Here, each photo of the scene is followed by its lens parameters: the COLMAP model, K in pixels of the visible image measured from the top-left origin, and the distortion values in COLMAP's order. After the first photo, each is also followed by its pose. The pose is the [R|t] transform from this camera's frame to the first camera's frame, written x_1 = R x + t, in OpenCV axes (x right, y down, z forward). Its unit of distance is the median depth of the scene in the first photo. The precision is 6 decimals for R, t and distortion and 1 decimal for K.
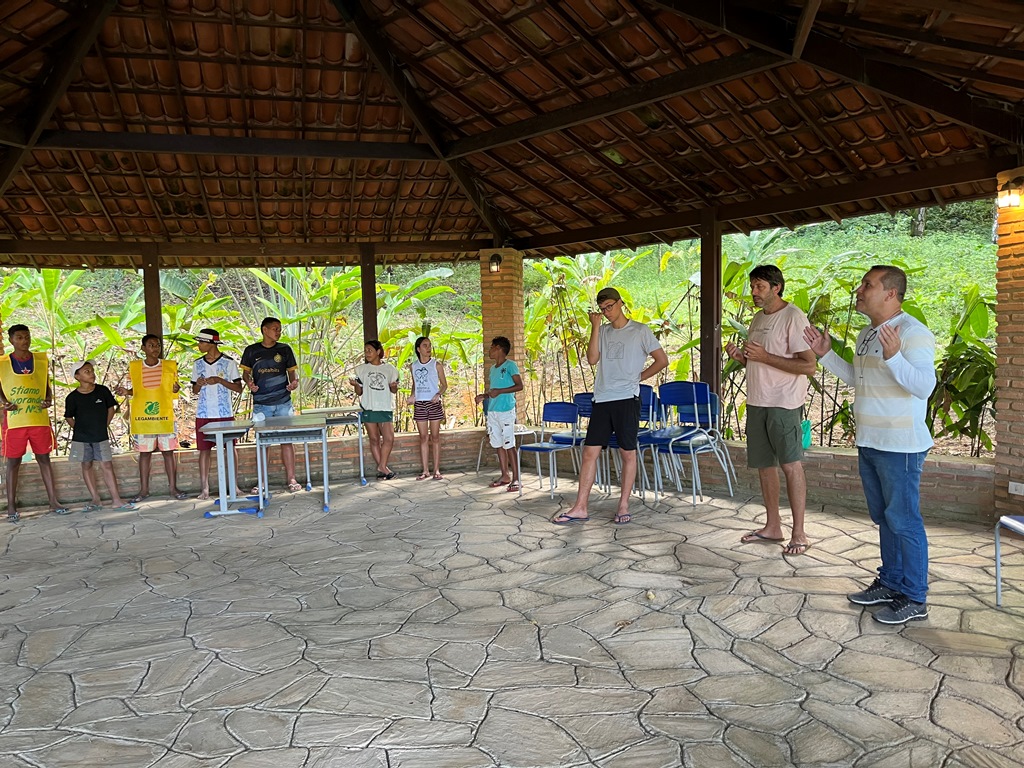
lens RADIAL K [[777.6, 0, 514.2], [0, 777.6, 391.2], [0, 0, 1]] dist [0.073355, -0.097444]
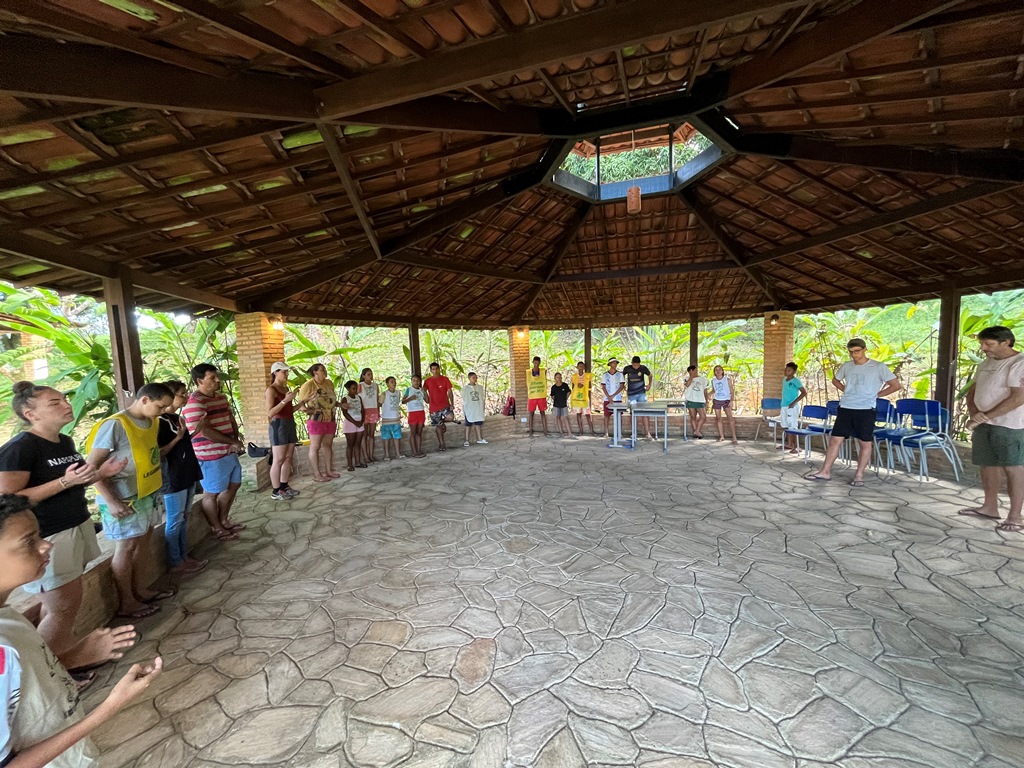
lens RADIAL K [[415.9, 0, 509.4], [0, 415.9, 384.3], [0, 0, 1]] dist [-0.003546, 0.000656]
pose [[0.828584, 0.047999, -0.557803, 0.012371], [-0.042368, 0.998837, 0.023015, -0.028137], [0.558259, 0.004563, 0.829654, -0.103080]]
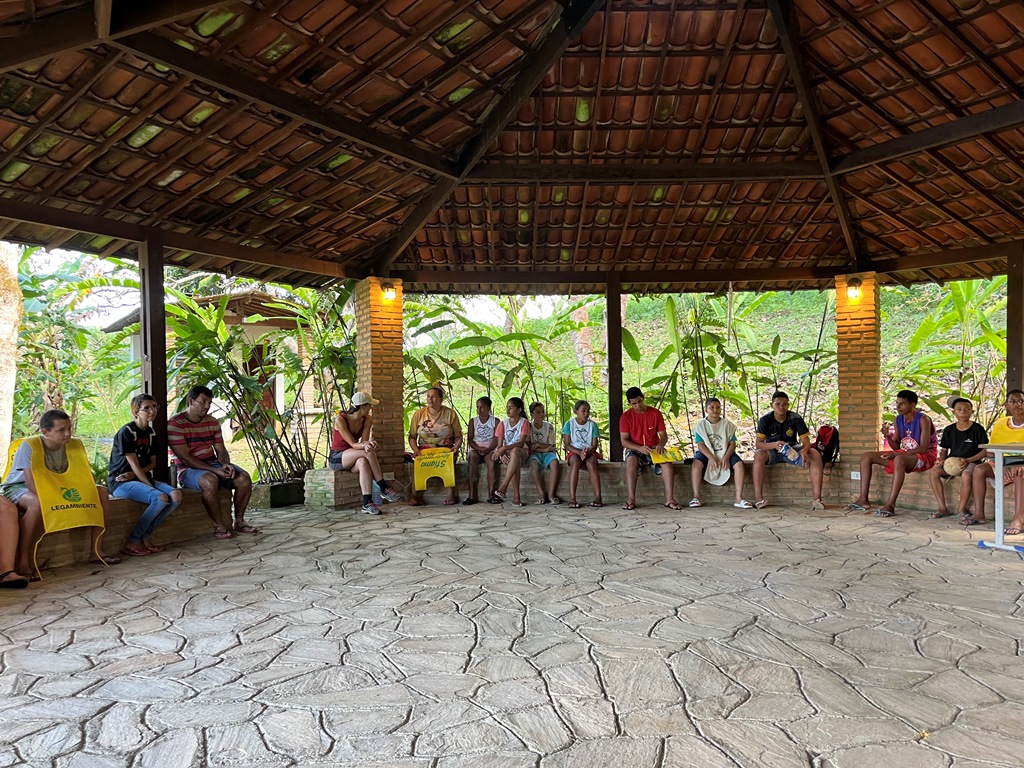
lens RADIAL K [[777.6, 0, 507.2], [0, 777.6, 389.2], [0, 0, 1]] dist [0.073355, -0.097444]
pose [[0.212611, 0.027491, -0.976750, 0.380467], [-0.070037, 0.997462, 0.012829, 0.013219], [0.974624, 0.065681, 0.213997, 0.316255]]
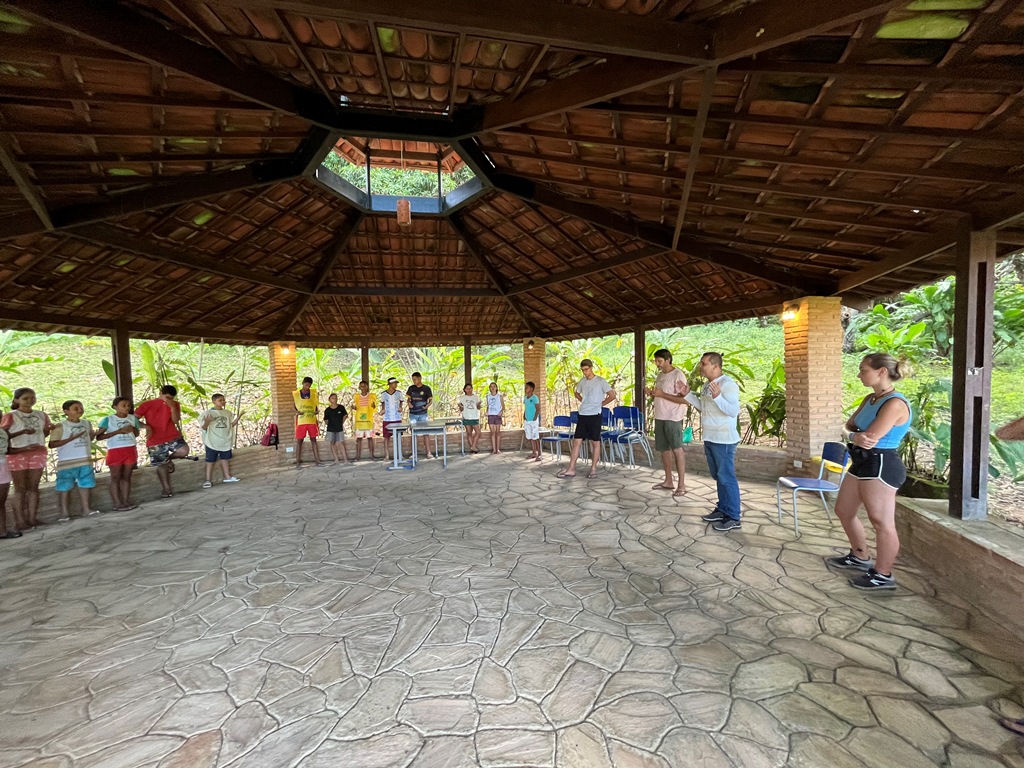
lens RADIAL K [[415.9, 0, 509.2], [0, 415.9, 383.8], [0, 0, 1]] dist [-0.003546, 0.000656]
pose [[0.996117, 0.006165, -0.087818, 0.020051], [-0.011297, 0.998249, -0.058062, -0.004729], [0.087306, 0.058828, 0.994443, -0.070104]]
